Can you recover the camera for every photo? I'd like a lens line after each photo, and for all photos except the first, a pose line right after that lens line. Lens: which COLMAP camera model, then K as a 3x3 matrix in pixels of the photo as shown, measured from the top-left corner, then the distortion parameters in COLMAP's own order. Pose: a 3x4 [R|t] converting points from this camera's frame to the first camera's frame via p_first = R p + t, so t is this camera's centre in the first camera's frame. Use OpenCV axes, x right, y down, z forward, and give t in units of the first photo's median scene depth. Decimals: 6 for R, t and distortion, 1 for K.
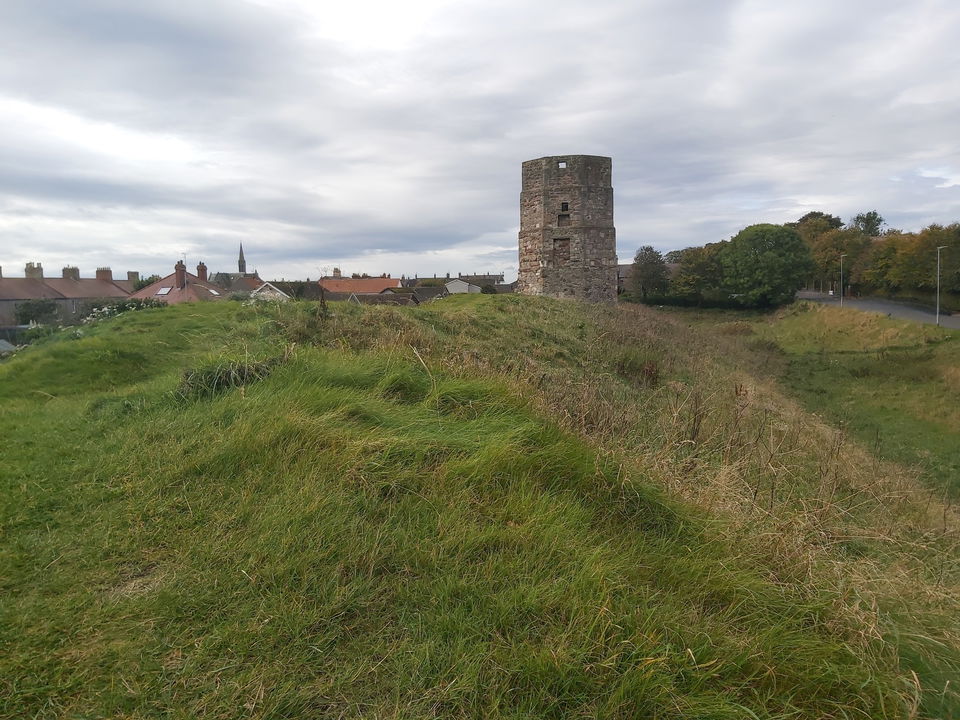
lens RADIAL K [[683.5, 0, 480.0], [0, 683.5, 360.0], [0, 0, 1]] dist [0.073106, -0.178430]
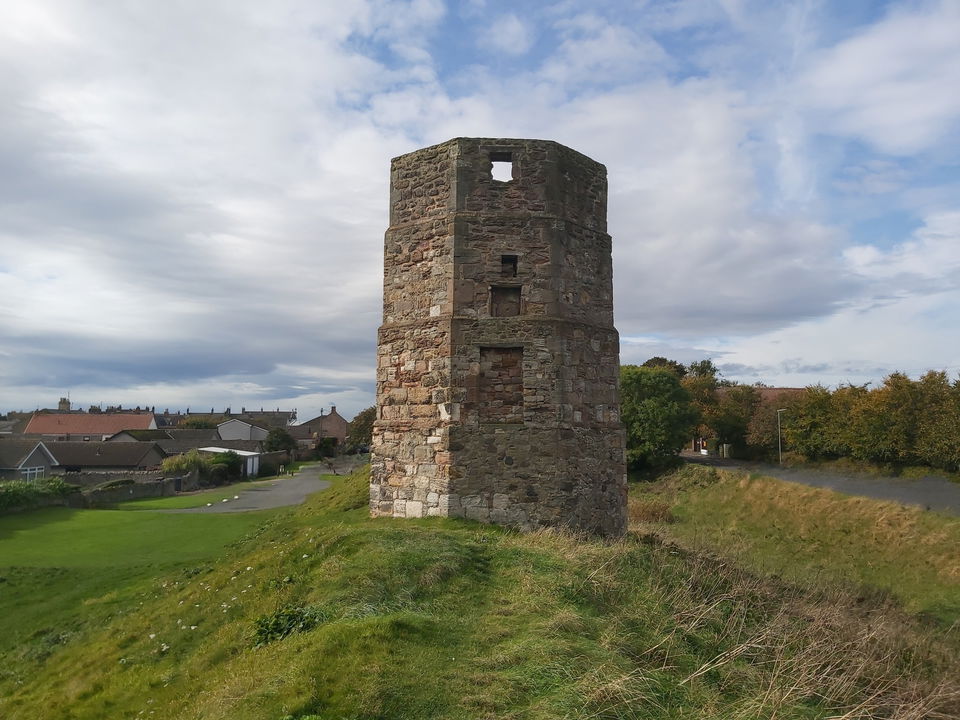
lens RADIAL K [[691.9, 0, 444.4], [0, 691.9, 359.0], [0, 0, 1]] dist [0.136934, 0.000255]
pose [[0.969087, 0.053637, 0.240816, -0.001051], [-0.004631, 0.979865, -0.199610, -0.094318], [-0.246674, 0.192324, 0.949823, 0.642120]]
